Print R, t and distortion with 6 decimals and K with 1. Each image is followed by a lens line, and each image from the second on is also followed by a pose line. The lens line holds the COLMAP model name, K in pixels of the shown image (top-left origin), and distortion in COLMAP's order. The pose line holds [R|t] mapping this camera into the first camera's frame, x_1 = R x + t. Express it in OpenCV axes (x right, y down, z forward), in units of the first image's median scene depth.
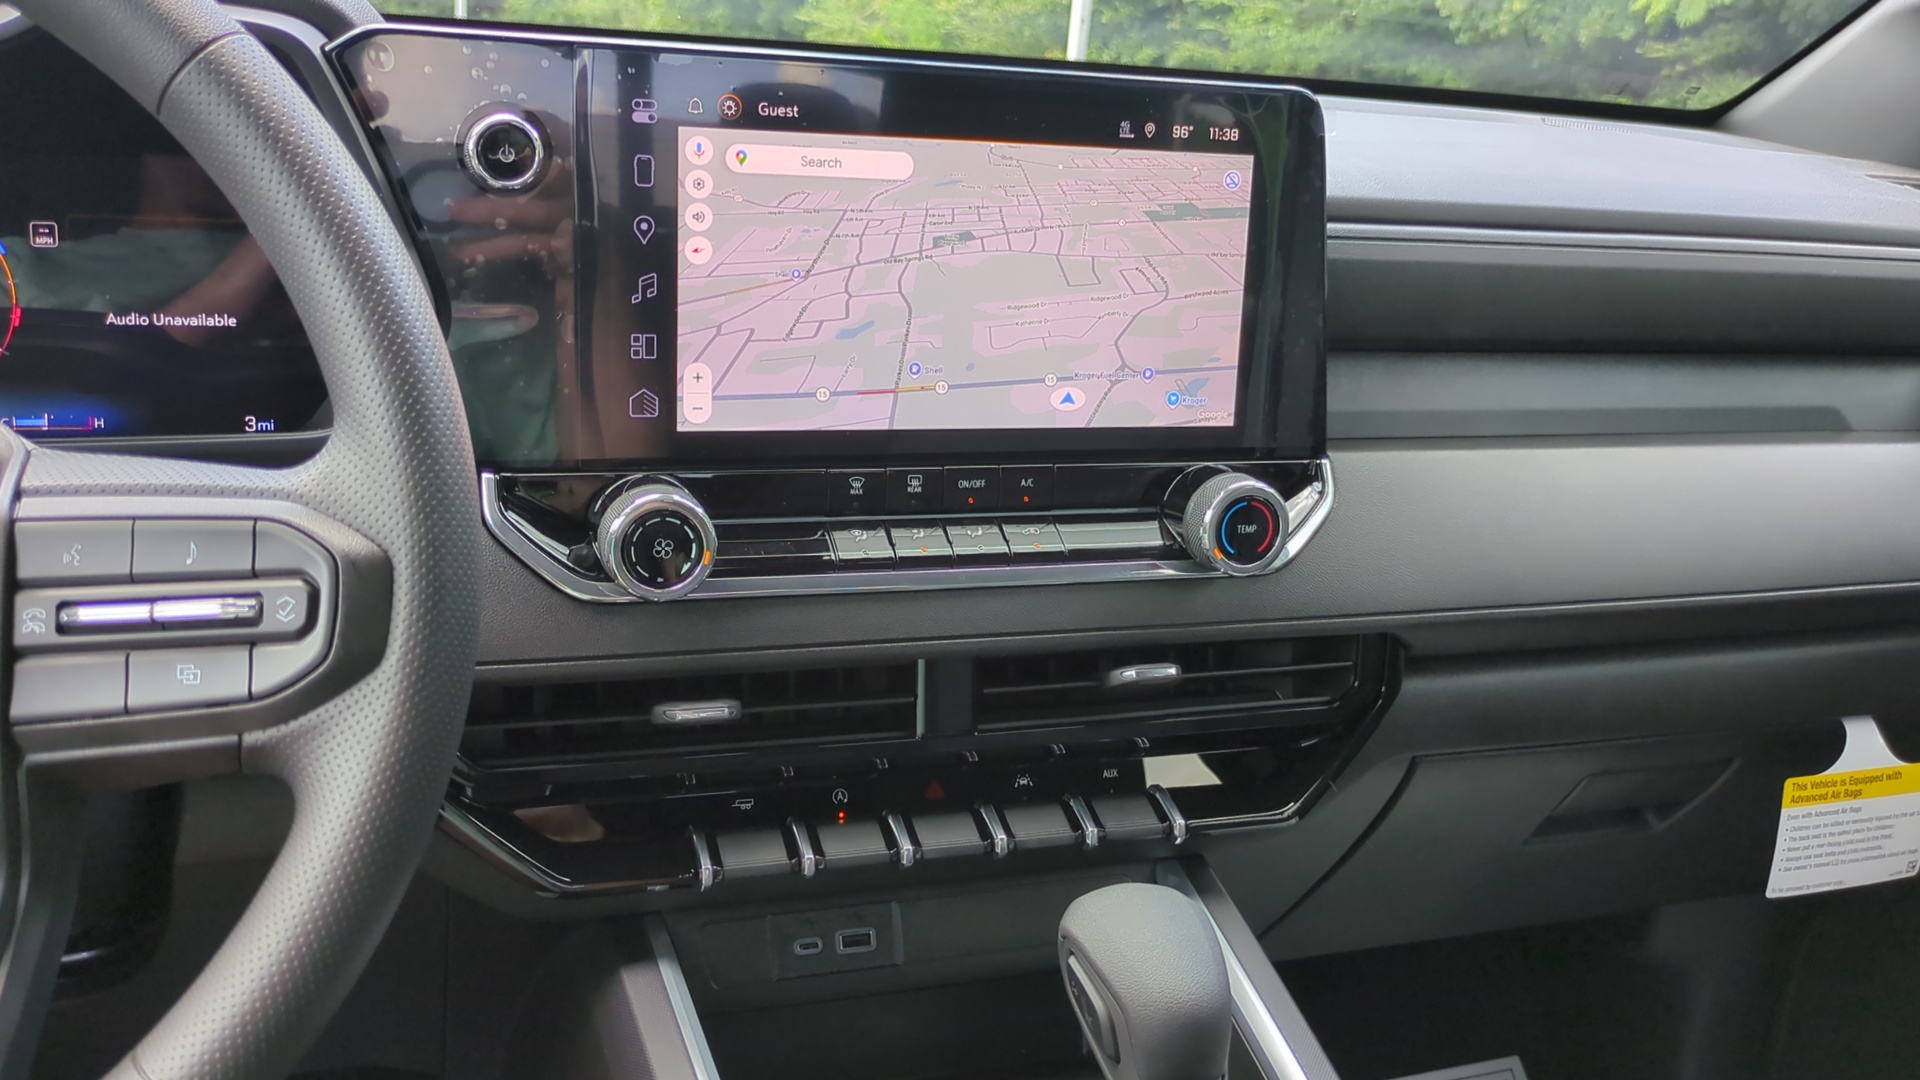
lens RADIAL K [[1699.3, 0, 944.9], [0, 1699.3, 497.9], [0, 0, 1]] dist [0.033289, -0.013653]
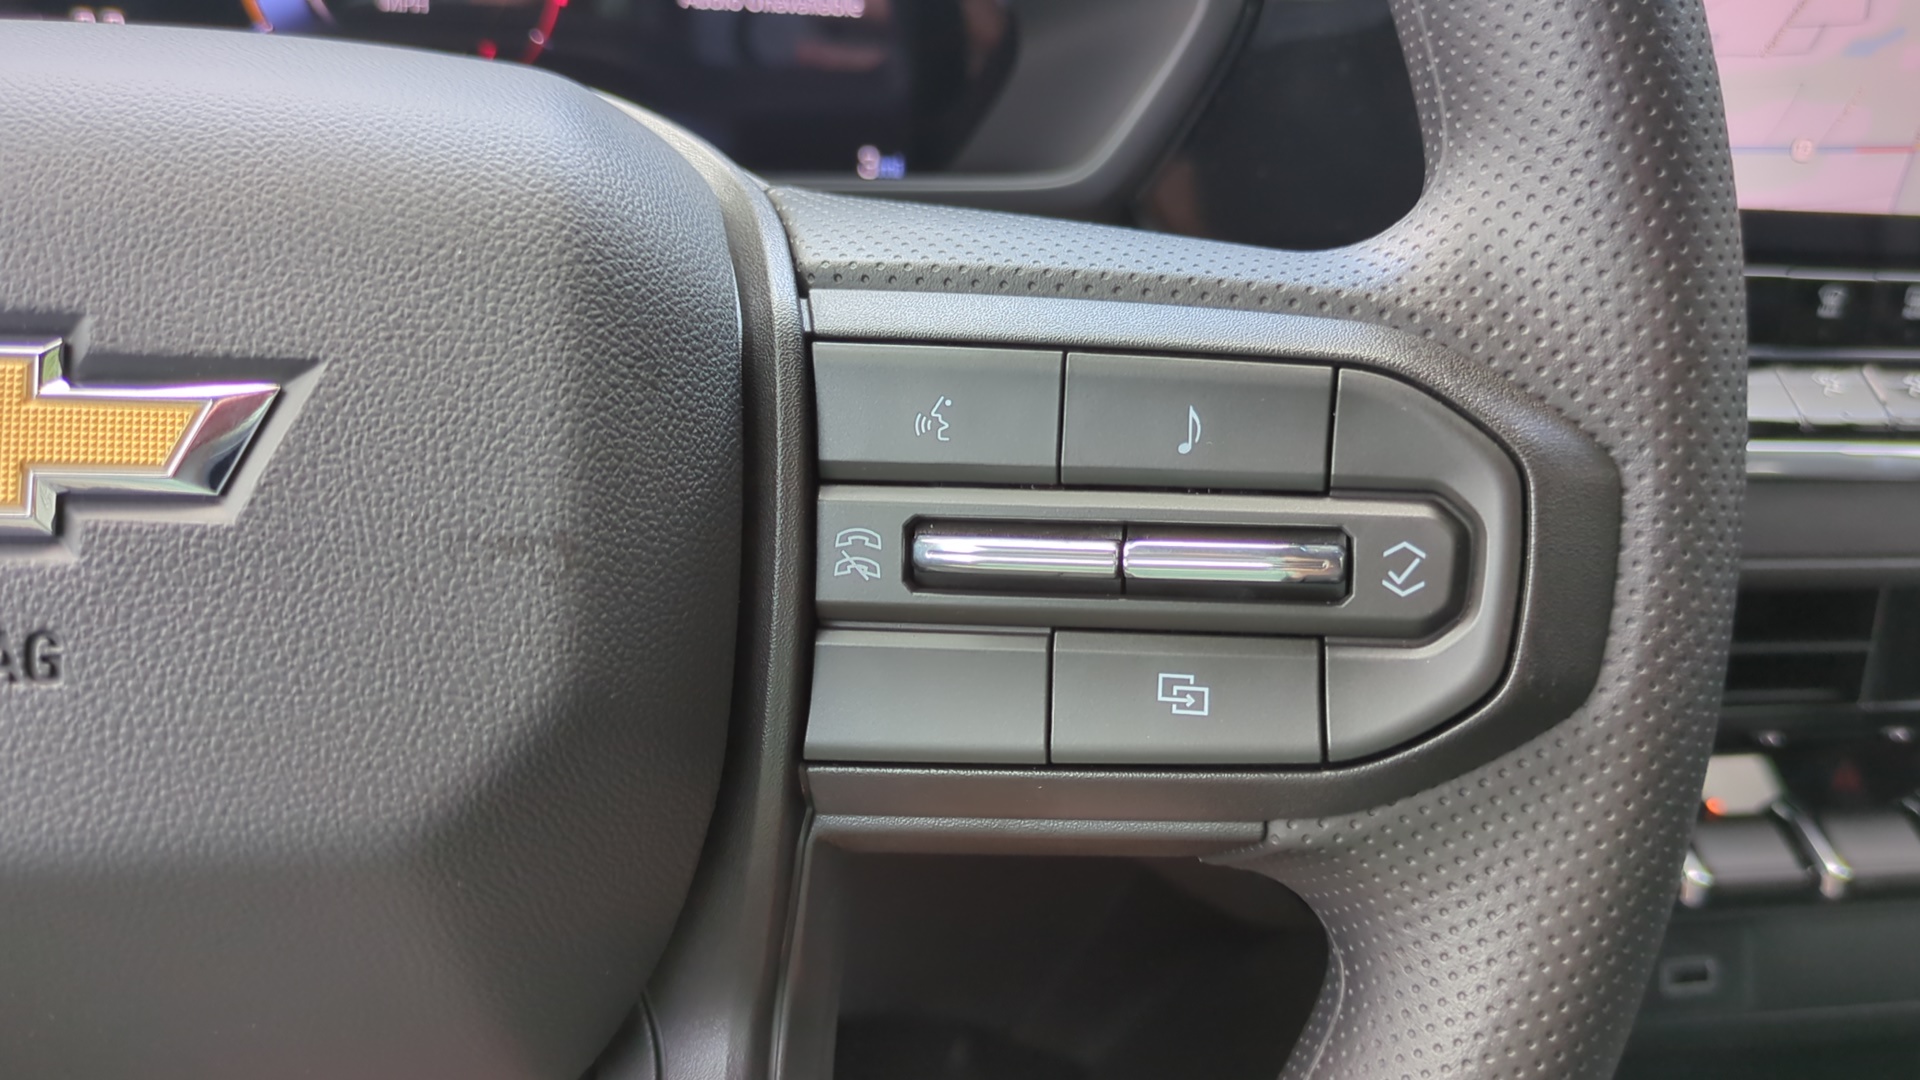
lens RADIAL K [[1699.3, 0, 944.9], [0, 1699.3, 497.9], [0, 0, 1]] dist [0.033289, -0.013653]
pose [[0.984539, 0.064962, -0.162672, -0.281214], [-0.043760, 0.990458, 0.130684, -0.004297], [0.169610, -0.121545, 0.977987, 0.353465]]
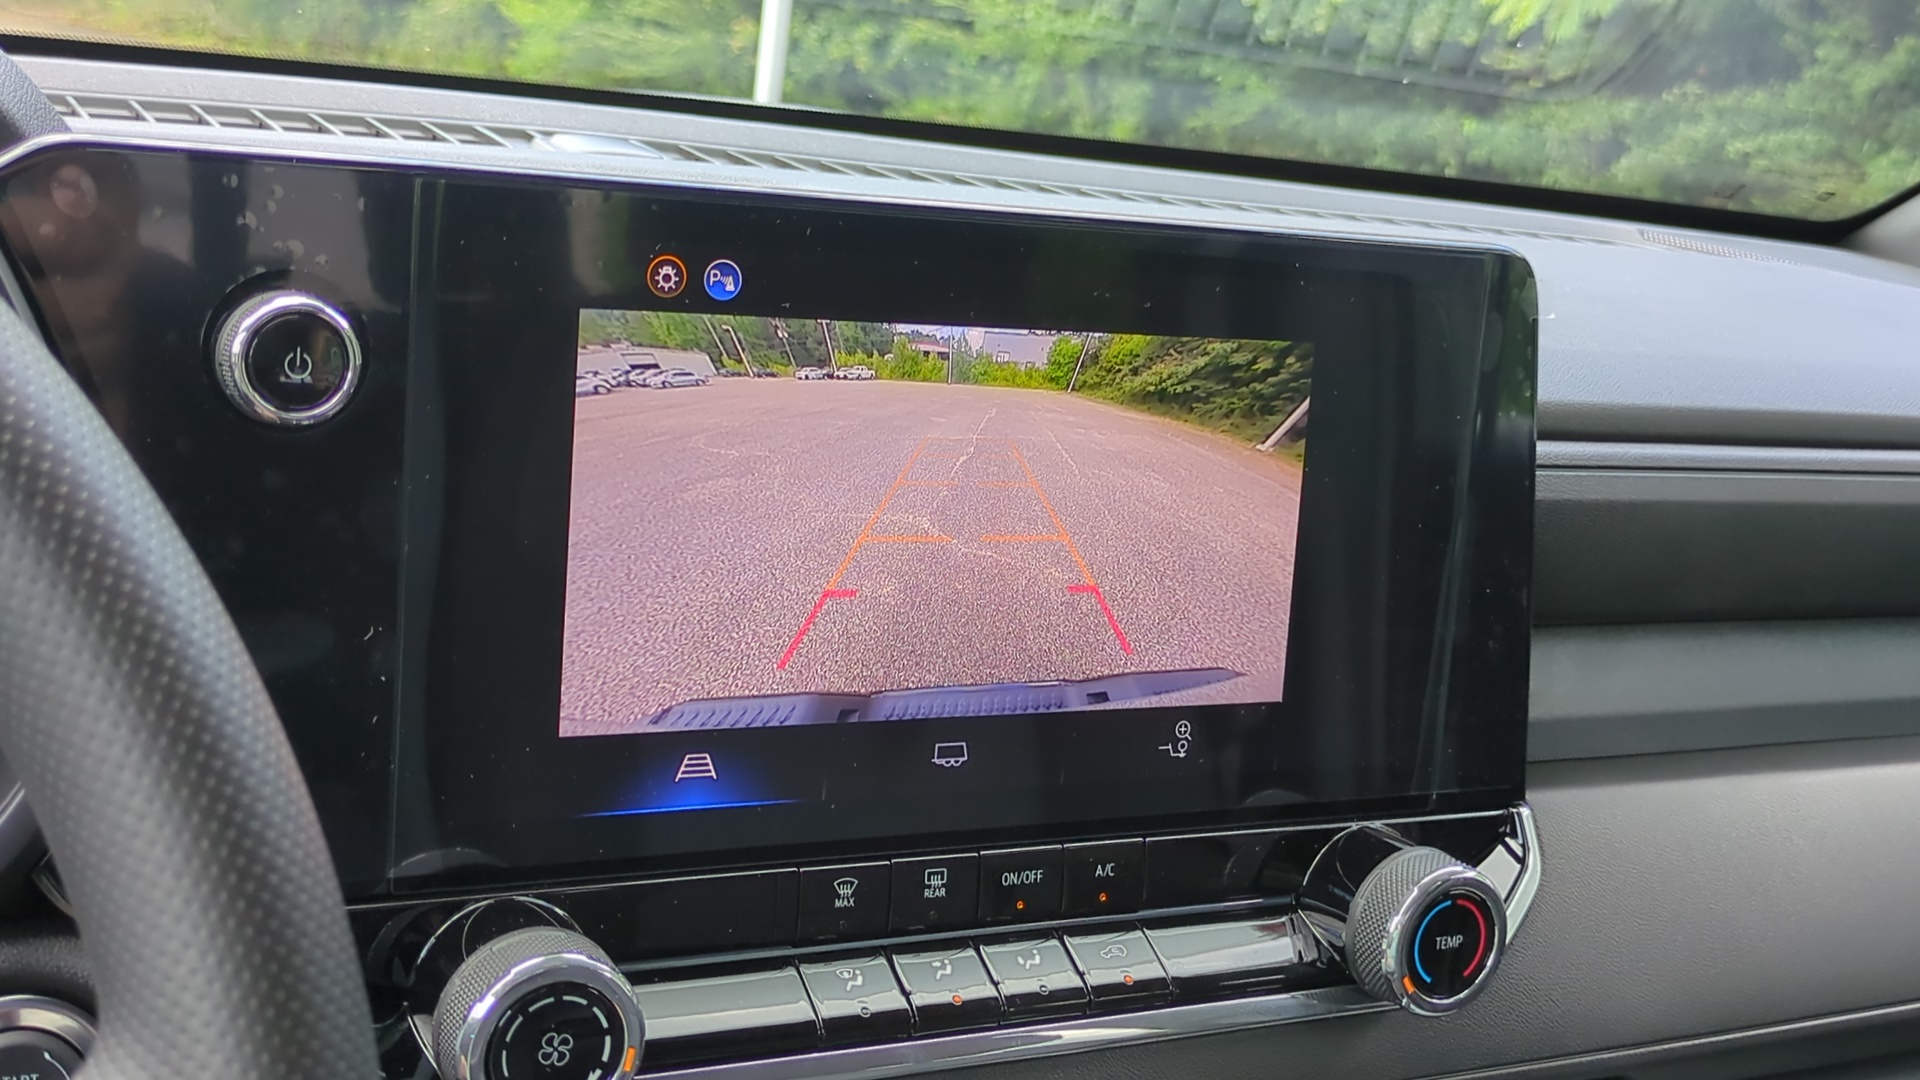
lens RADIAL K [[2268.5, 0, 960.5], [0, 2268.5, 501.0], [0, 0, 1]] dist [0.038503, -0.002771]
pose [[0.987868, 0.010716, 0.154927, -0.147393], [-0.002651, 0.998635, -0.052170, -0.110943], [-0.155275, 0.051127, 0.986547, 0.209747]]
